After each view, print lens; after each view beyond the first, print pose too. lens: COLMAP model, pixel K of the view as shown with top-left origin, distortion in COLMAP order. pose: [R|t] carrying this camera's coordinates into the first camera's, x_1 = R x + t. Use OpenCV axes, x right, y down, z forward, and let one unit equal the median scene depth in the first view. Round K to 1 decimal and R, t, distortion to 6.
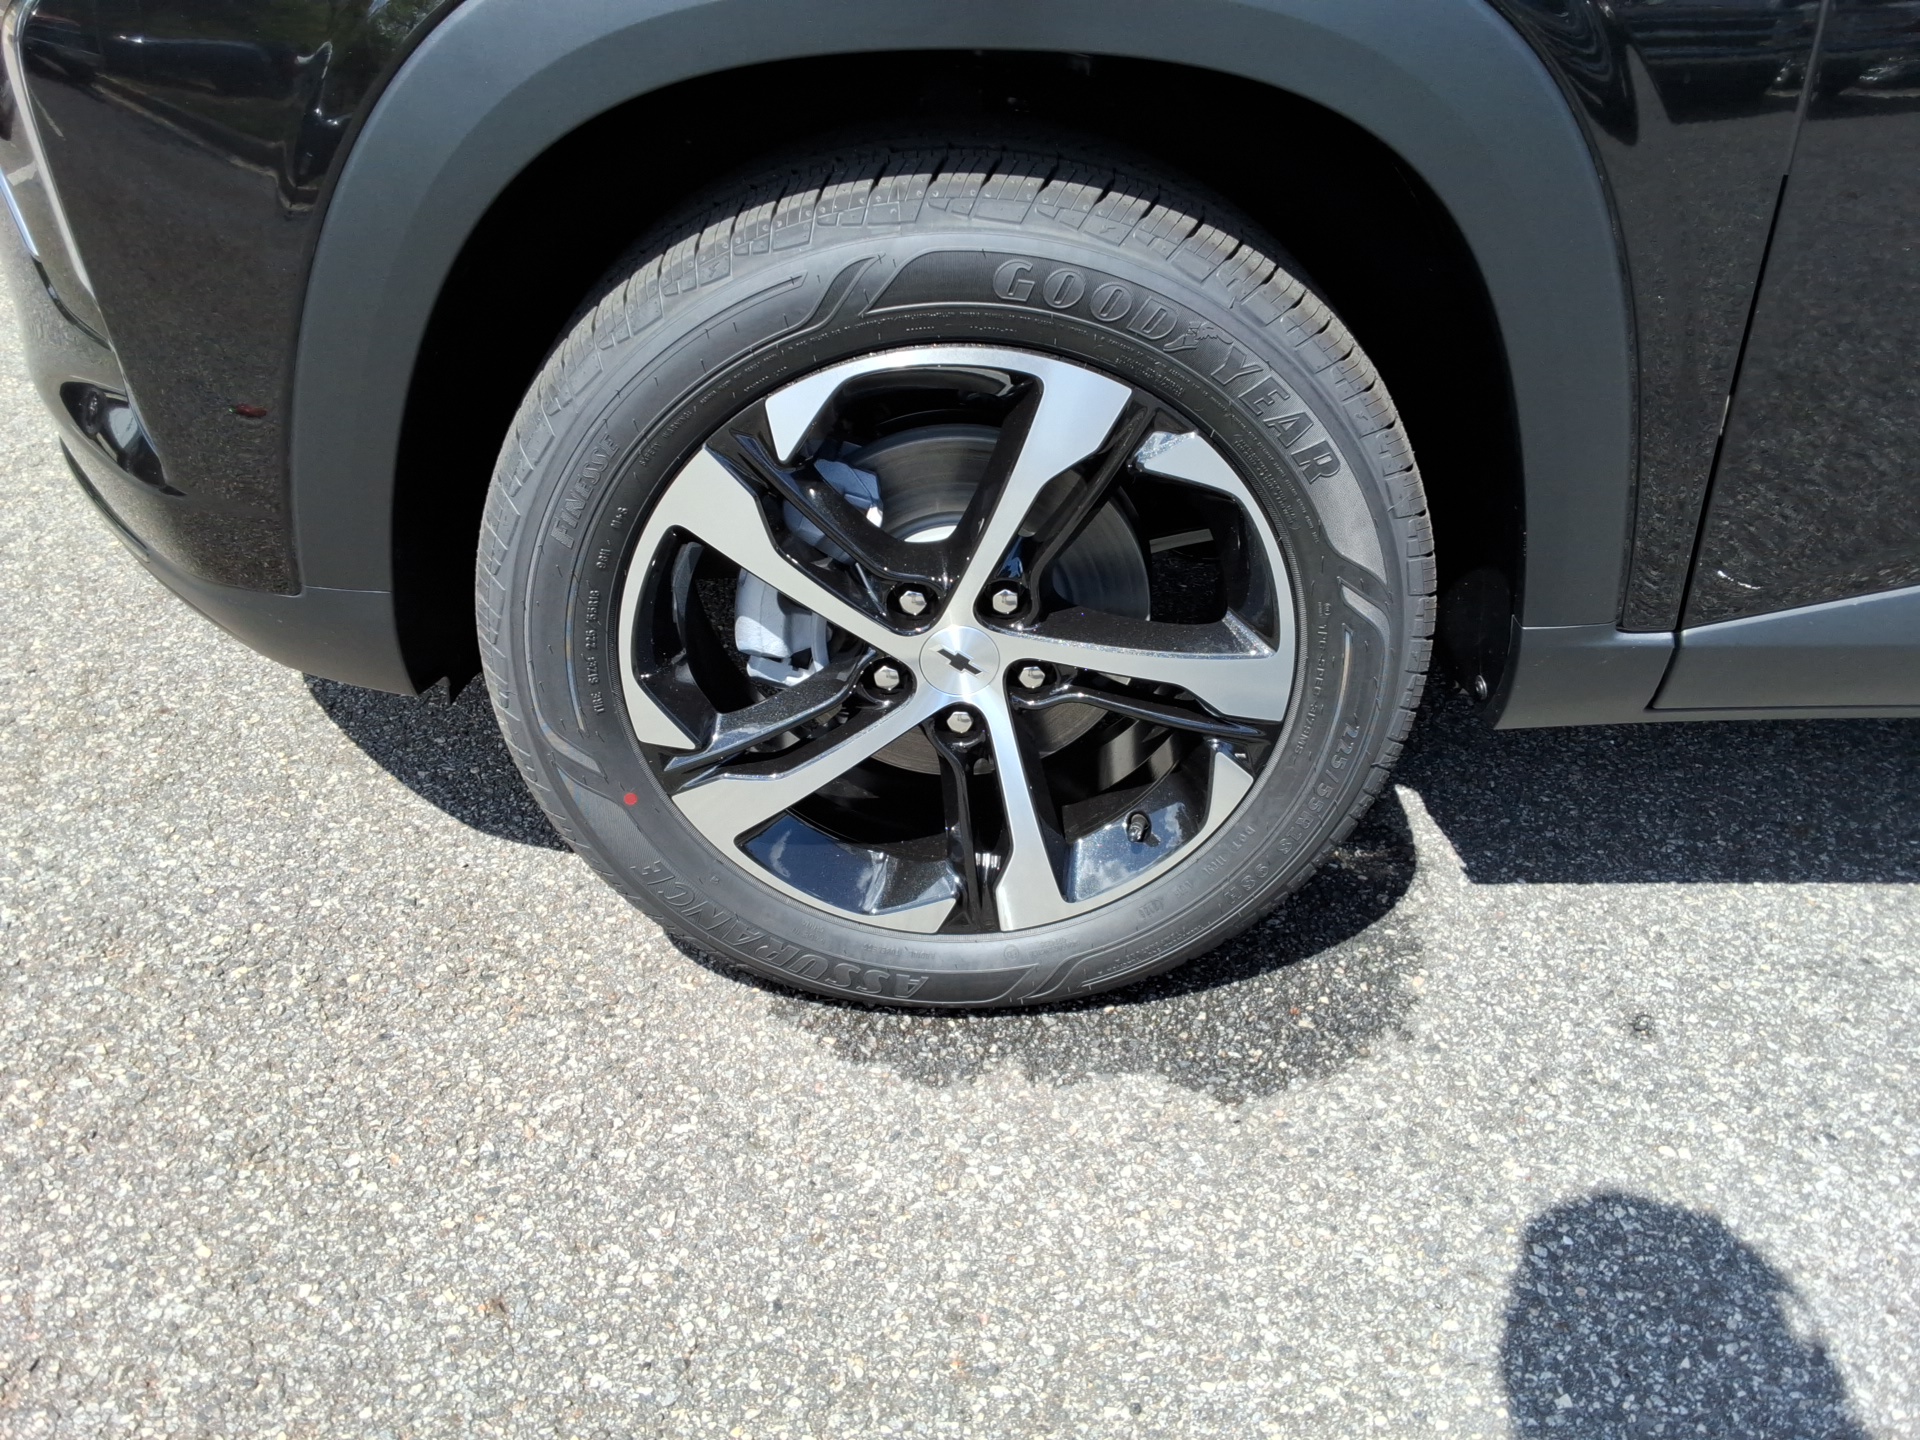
lens RADIAL K [[1551.4, 0, 983.5], [0, 1551.4, 708.6], [0, 0, 1]] dist [0.131749, -0.219243]
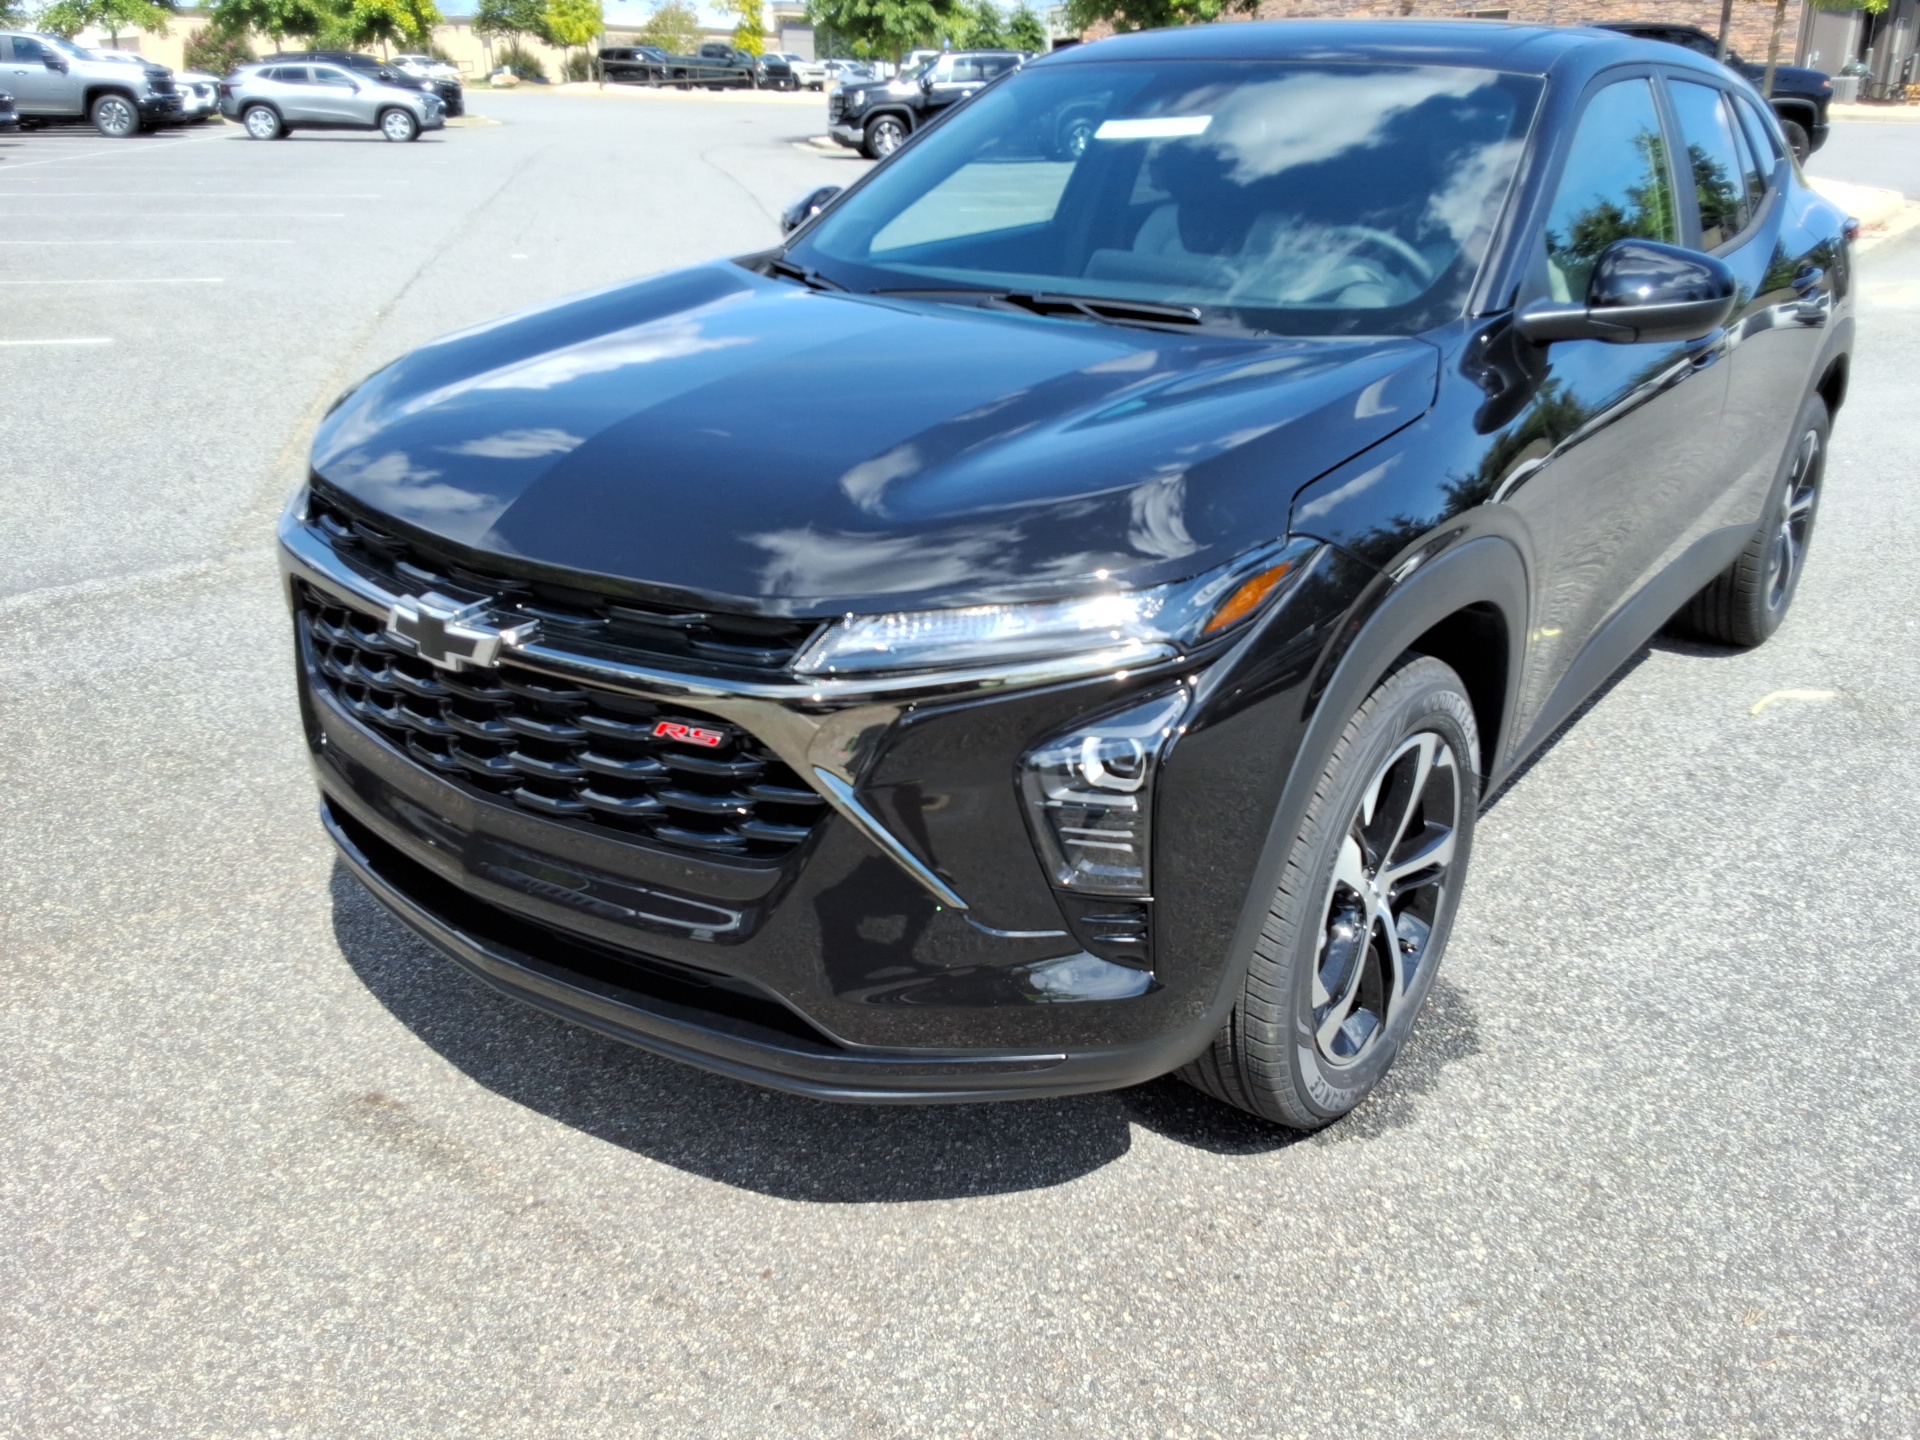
lens RADIAL K [[1551.4, 0, 983.5], [0, 1551.4, 708.6], [0, 0, 1]] dist [0.131749, -0.219243]
pose [[0.610237, -0.317530, 0.725800, -1.648302], [0.425045, 0.904362, 0.038281, -0.520634], [-0.668541, 0.285137, 0.686840, -0.076984]]
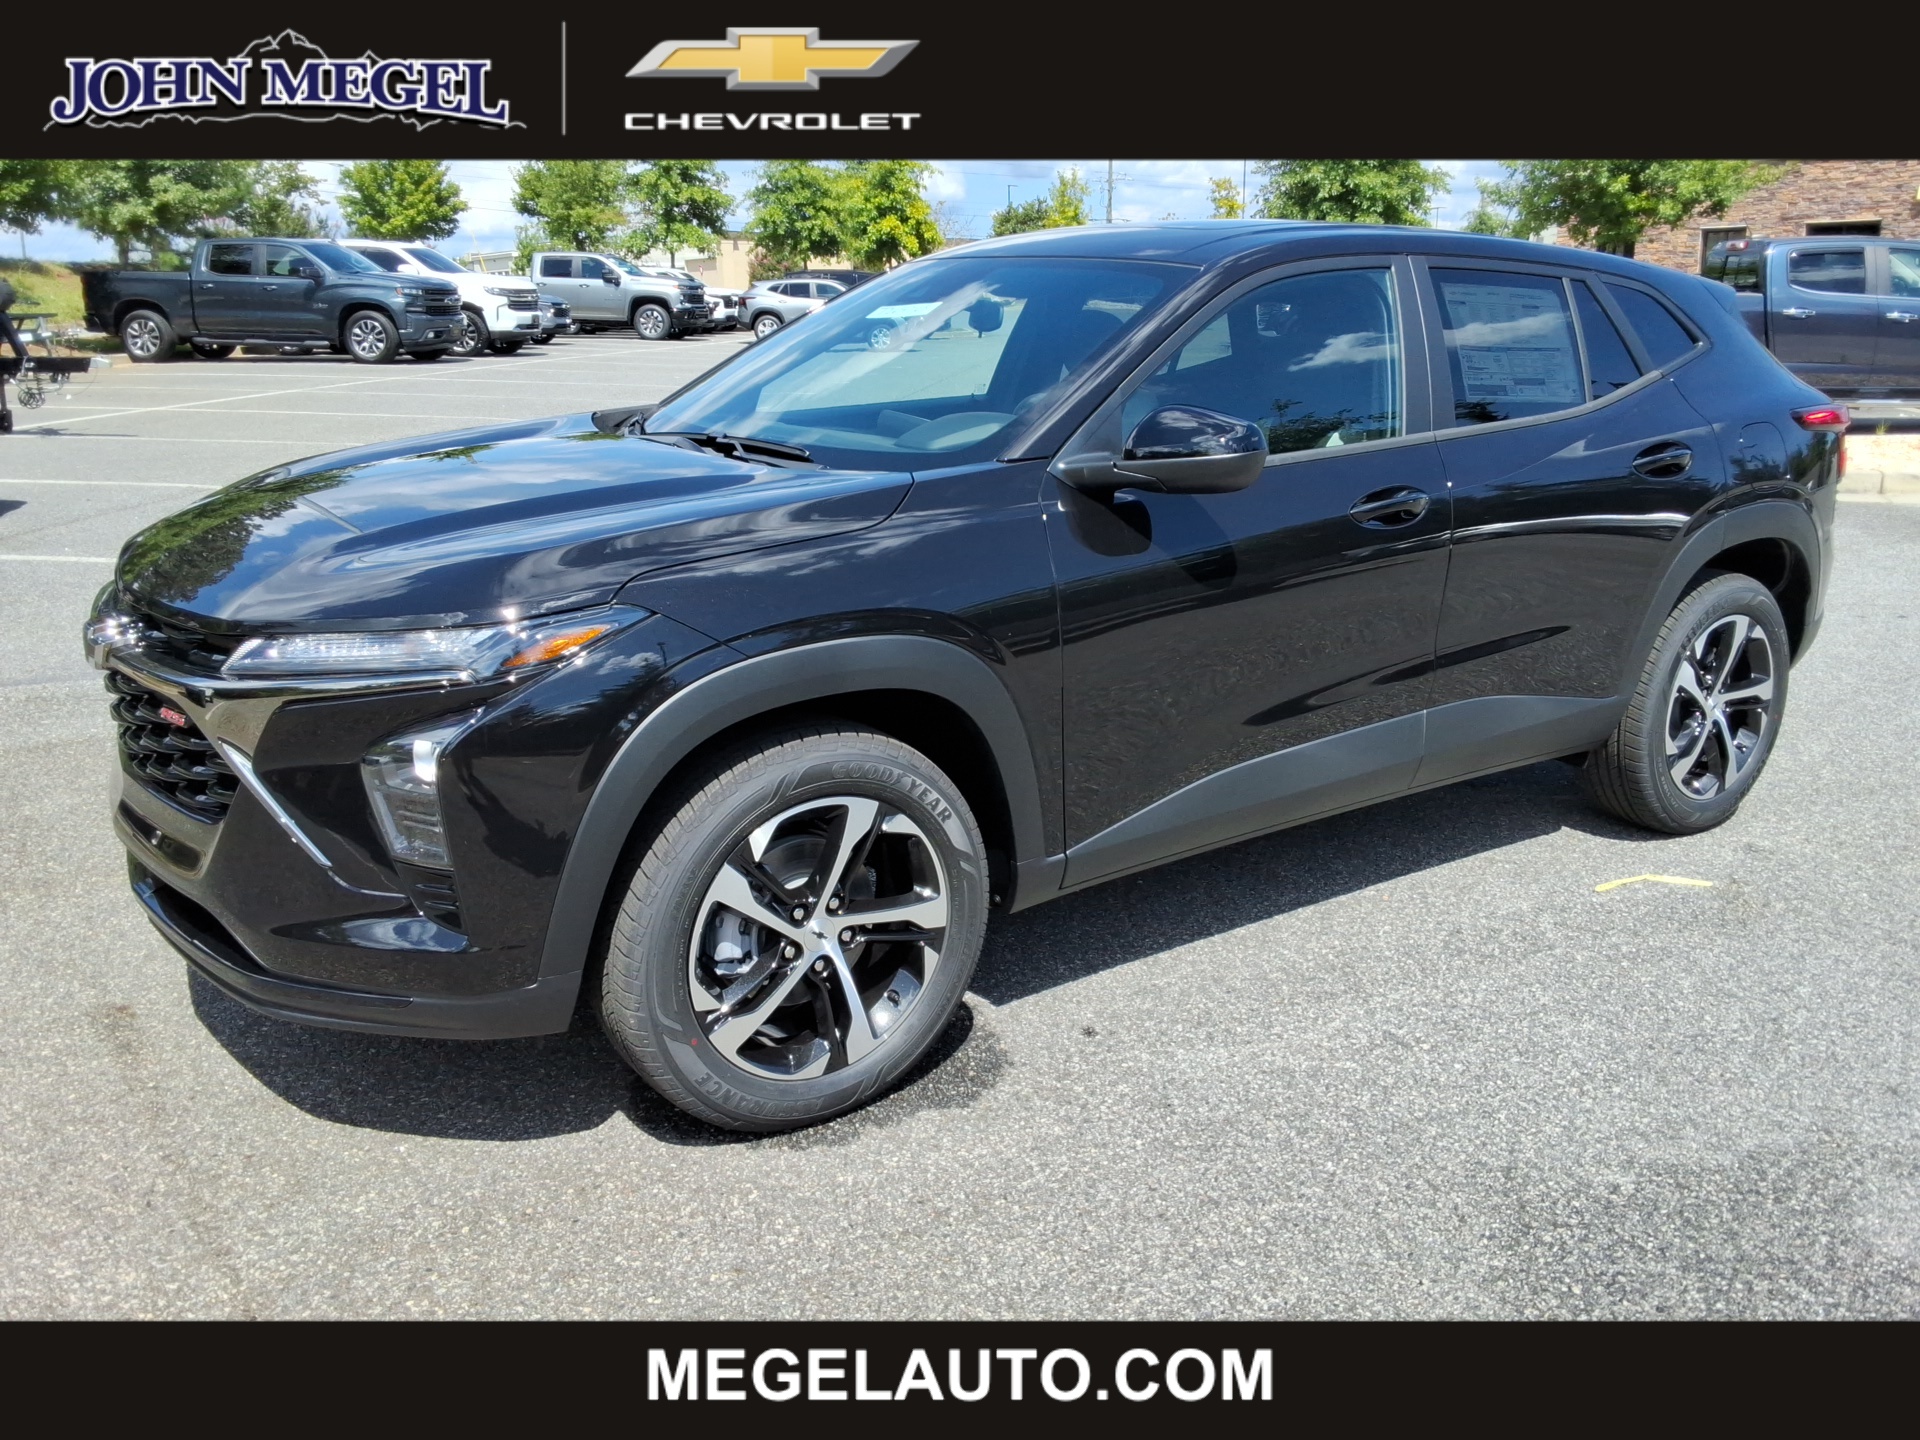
lens RADIAL K [[1562.4, 0, 980.1], [0, 1562.4, 705.4], [0, 0, 1]] dist [0.124635, -0.216222]
pose [[0.826421, -0.173321, 0.535712, -0.985055], [0.317301, 0.929338, -0.188816, 0.163202], [-0.465132, 0.326024, 0.823019, -1.096402]]
